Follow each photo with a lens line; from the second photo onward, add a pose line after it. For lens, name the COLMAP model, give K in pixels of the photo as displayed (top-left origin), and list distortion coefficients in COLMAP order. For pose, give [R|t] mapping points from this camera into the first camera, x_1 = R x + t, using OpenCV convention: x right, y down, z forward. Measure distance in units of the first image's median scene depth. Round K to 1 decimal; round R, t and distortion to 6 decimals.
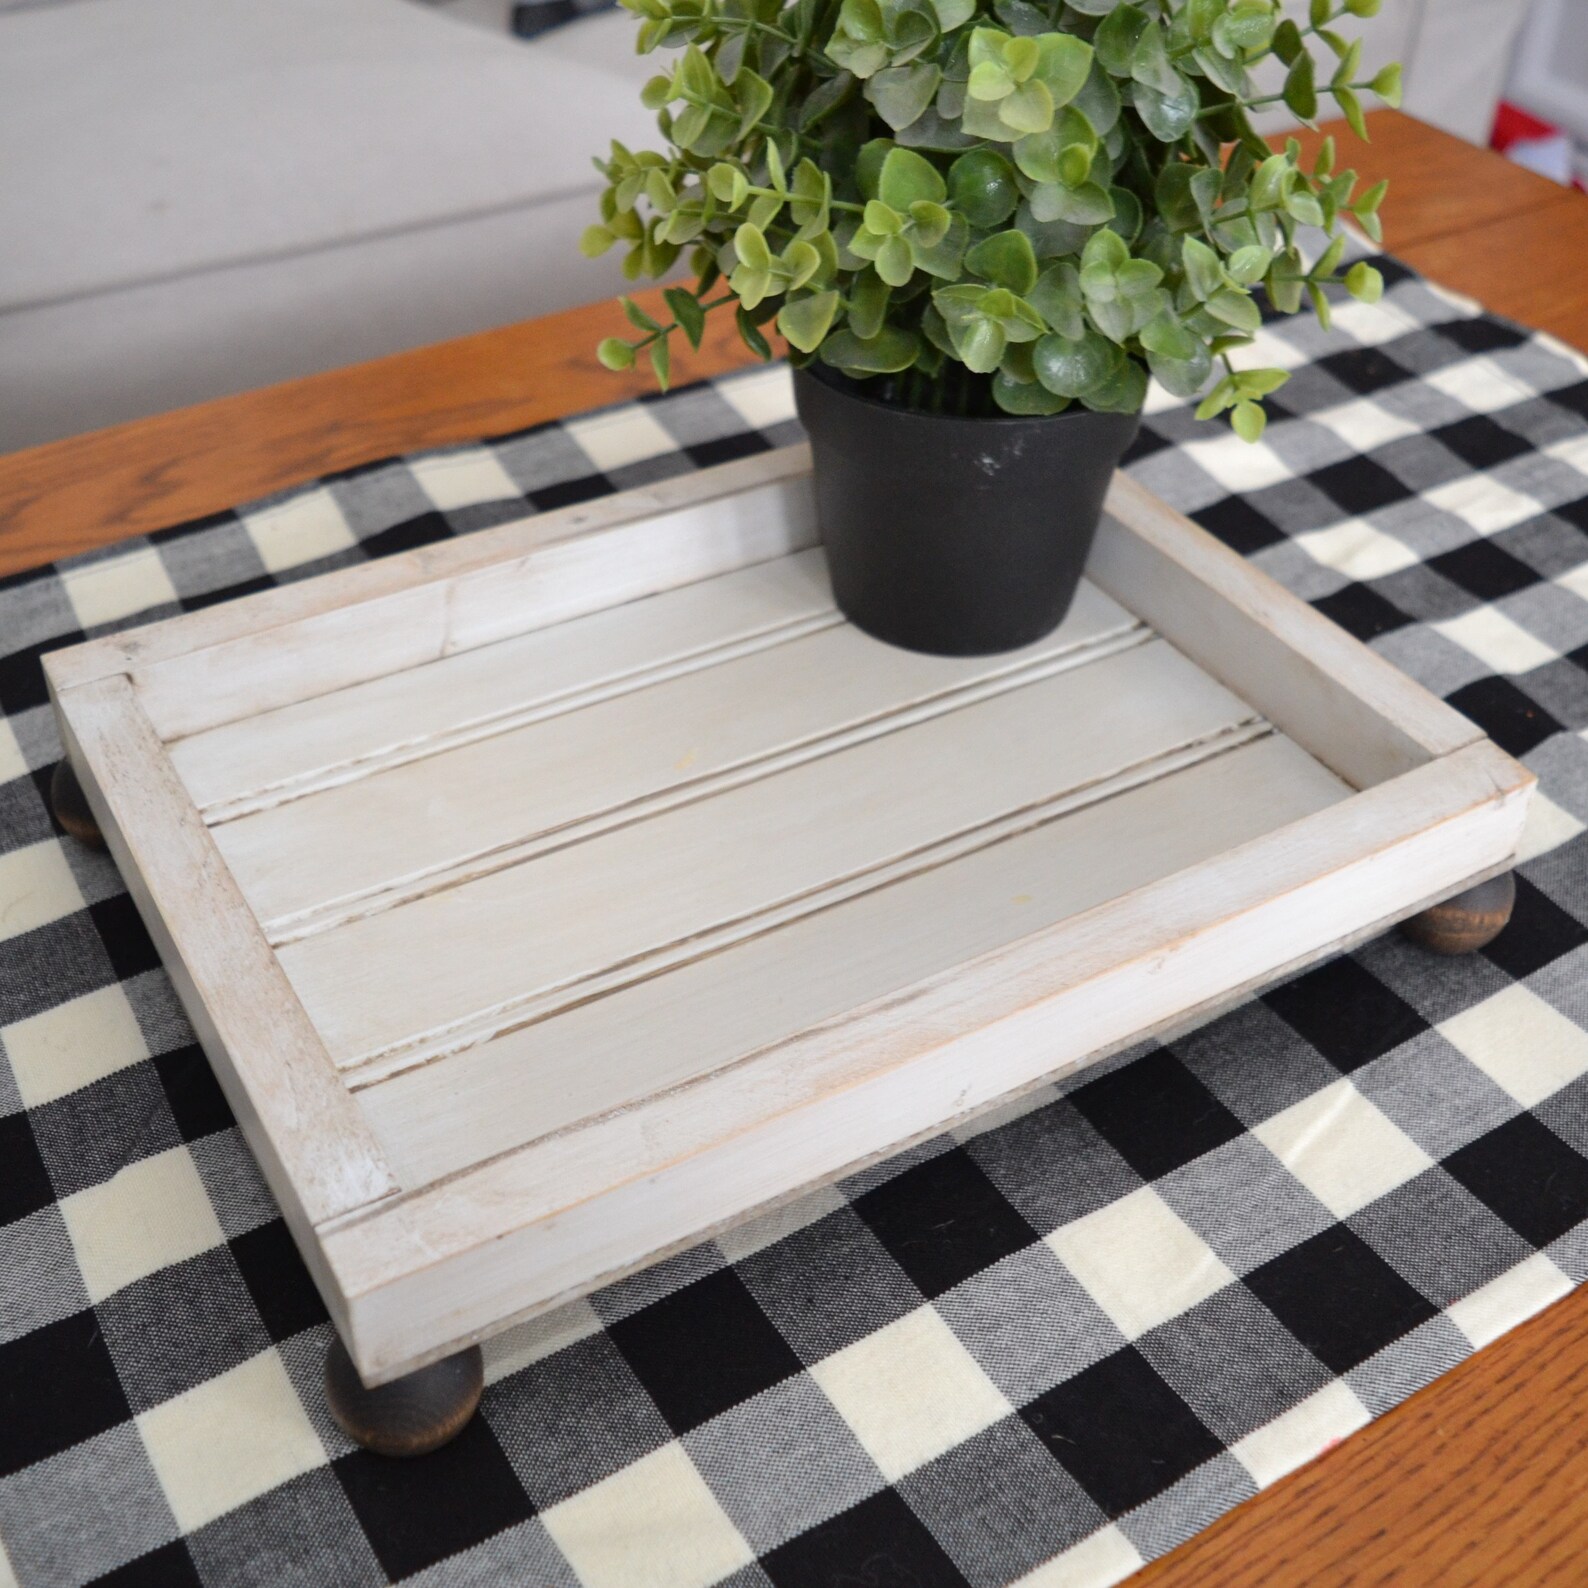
lens RADIAL K [[1936.2, 0, 731.2], [0, 1936.2, 747.3], [0, 0, 1]] dist [-0.081727, 0.008292]
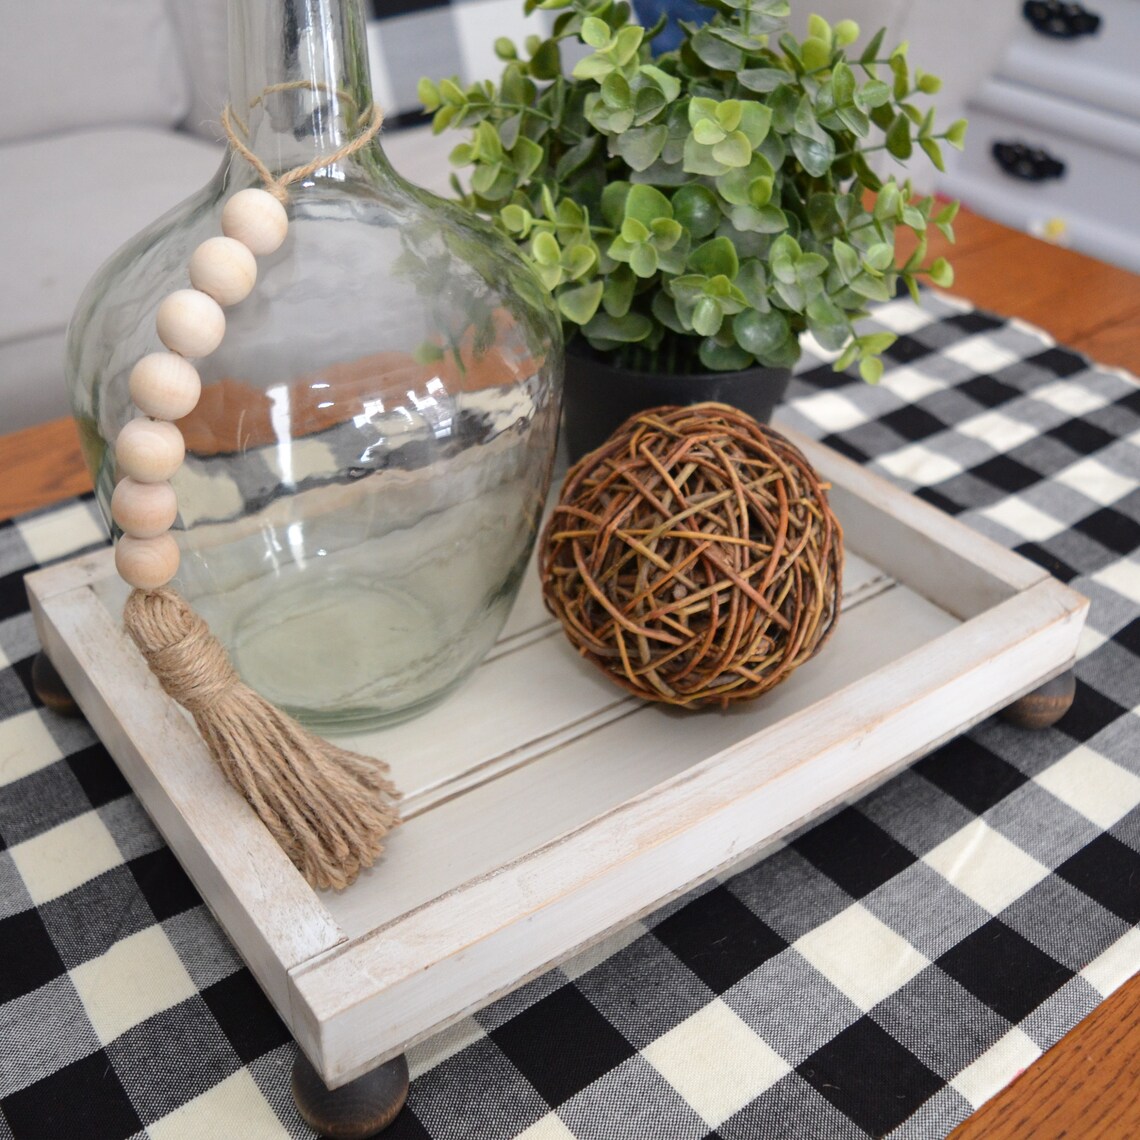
lens RADIAL K [[1313.4, 0, 503.1], [0, 1313.4, 568.3], [0, 0, 1]] dist [-0.088134, 0.016485]
pose [[0.996086, -0.052872, 0.070827, -0.097317], [0.057357, 0.996372, -0.062869, 0.029500], [-0.067246, 0.066685, 0.995505, 0.055511]]
